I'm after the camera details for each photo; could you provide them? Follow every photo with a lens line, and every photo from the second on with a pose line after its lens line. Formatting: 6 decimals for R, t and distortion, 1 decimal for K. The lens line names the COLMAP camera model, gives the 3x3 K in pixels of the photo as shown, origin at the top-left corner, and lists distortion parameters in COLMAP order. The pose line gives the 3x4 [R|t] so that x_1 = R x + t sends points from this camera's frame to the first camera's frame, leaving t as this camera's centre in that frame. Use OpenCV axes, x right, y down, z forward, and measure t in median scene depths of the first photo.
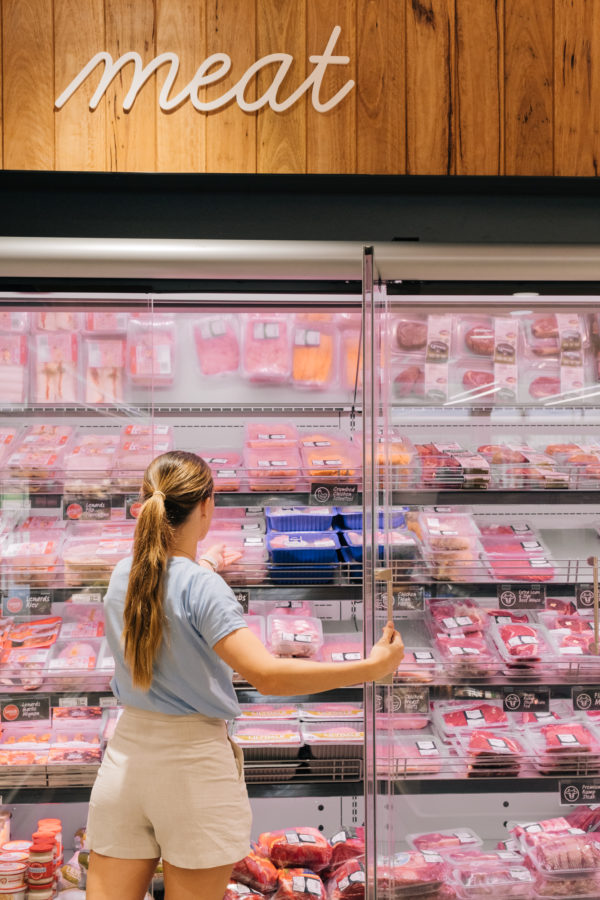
lens RADIAL K [[1261.7, 0, 301.1], [0, 1261.7, 459.5], [0, 0, 1]] dist [0.081857, 0.000000]
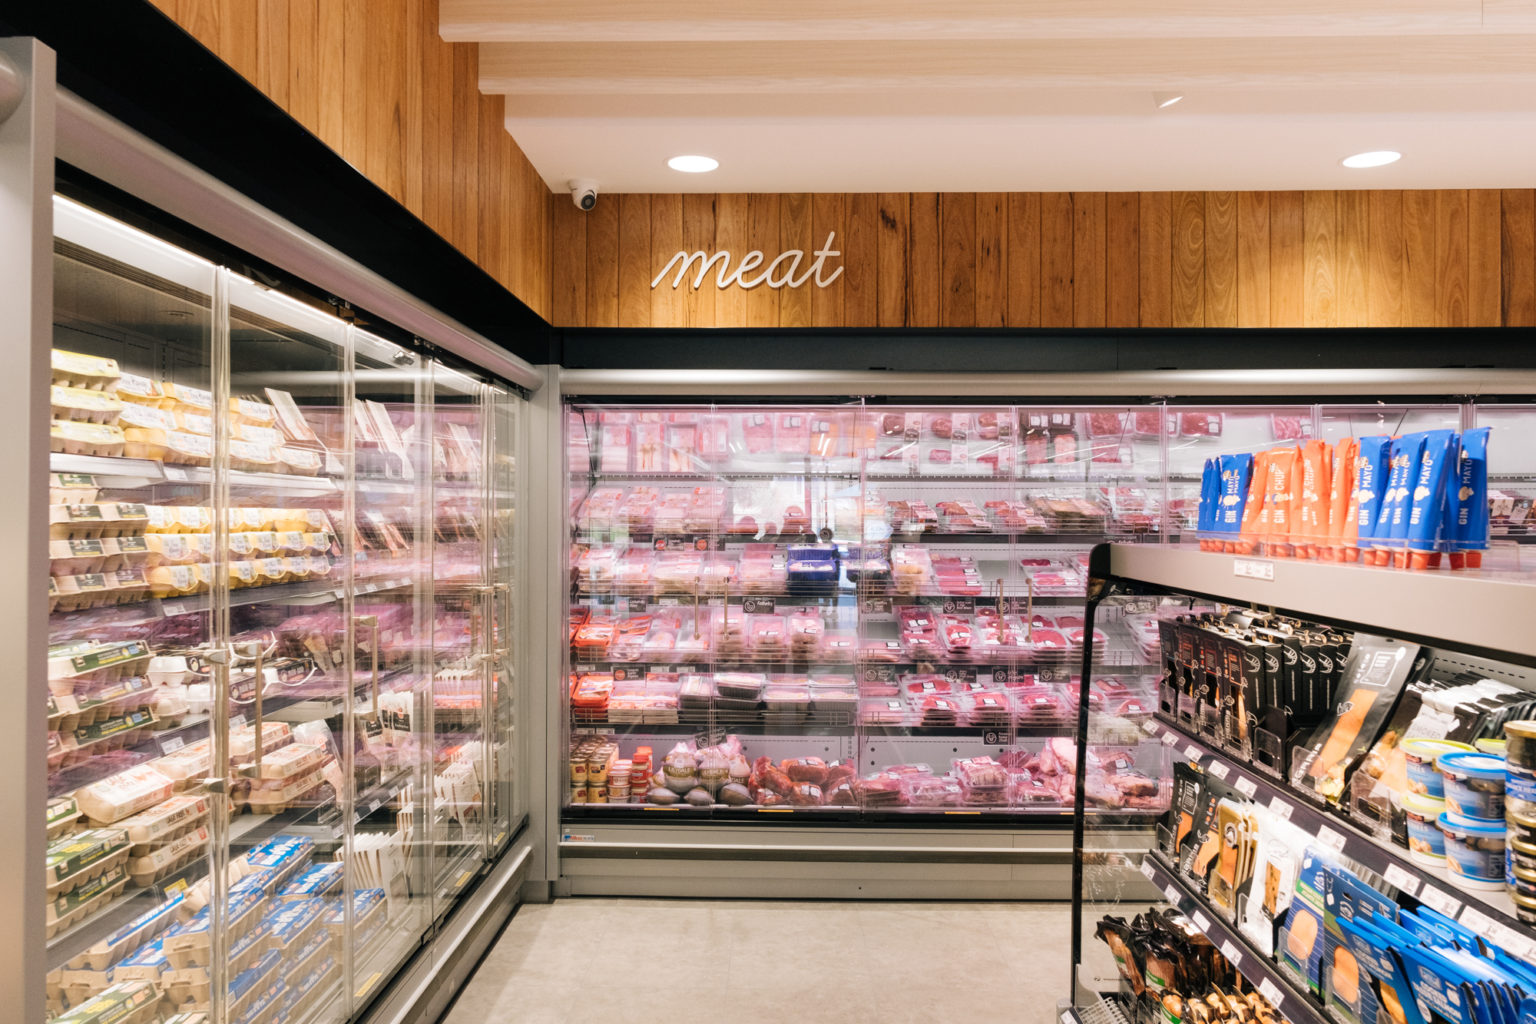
lens RADIAL K [[1131.5, 0, 768.1], [0, 1131.5, 498.6], [0, 0, 1]] dist [-0.003740, 0.000198]
pose [[0.996478, 0.006446, -0.083602, 0.062334], [-0.006425, 0.999979, 0.000525, -0.016210], [0.083604, 0.000014, 0.996499, -0.343663]]
